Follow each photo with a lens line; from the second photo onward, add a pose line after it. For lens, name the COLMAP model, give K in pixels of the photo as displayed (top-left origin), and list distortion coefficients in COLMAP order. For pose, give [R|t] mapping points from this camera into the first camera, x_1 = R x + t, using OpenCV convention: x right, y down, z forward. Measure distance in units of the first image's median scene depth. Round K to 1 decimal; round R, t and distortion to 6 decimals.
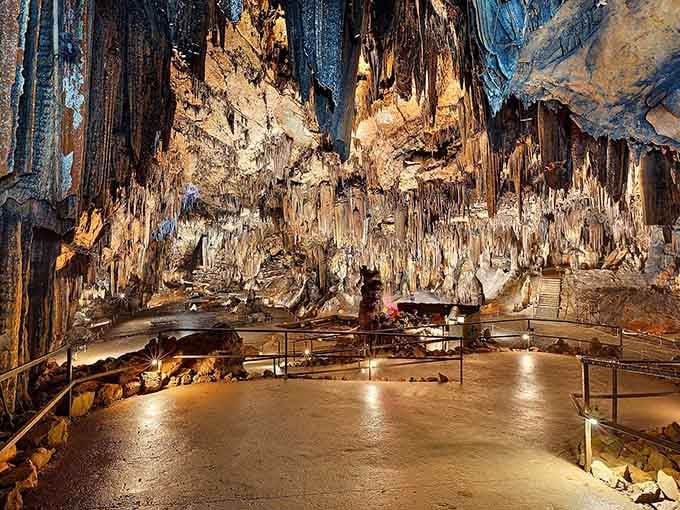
lens RADIAL K [[362.7, 0, 340.0], [0, 362.7, 255.0], [0, 0, 1]] dist [0.002006, -0.016508]
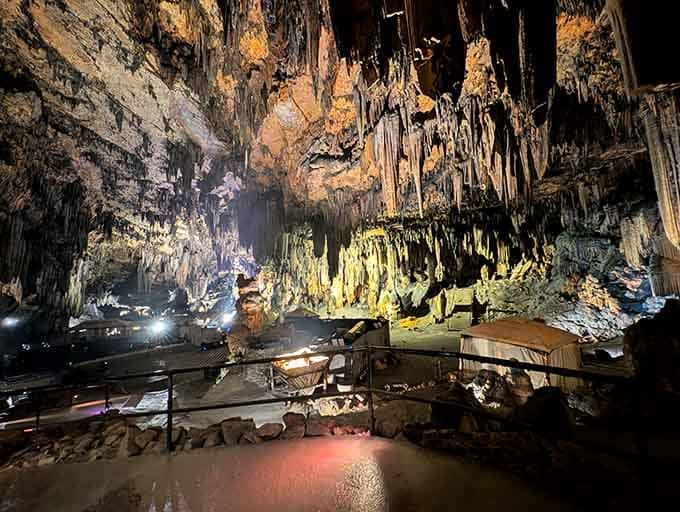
lens RADIAL K [[313.2, 0, 340.0], [0, 313.2, 256.0], [0, 0, 1]] dist [0.001509, -0.000073]
pose [[0.990706, -0.007237, 0.135828, 0.138535], [0.016957, 0.997365, -0.070541, 0.030085], [-0.134960, 0.072188, 0.988218, 0.202220]]
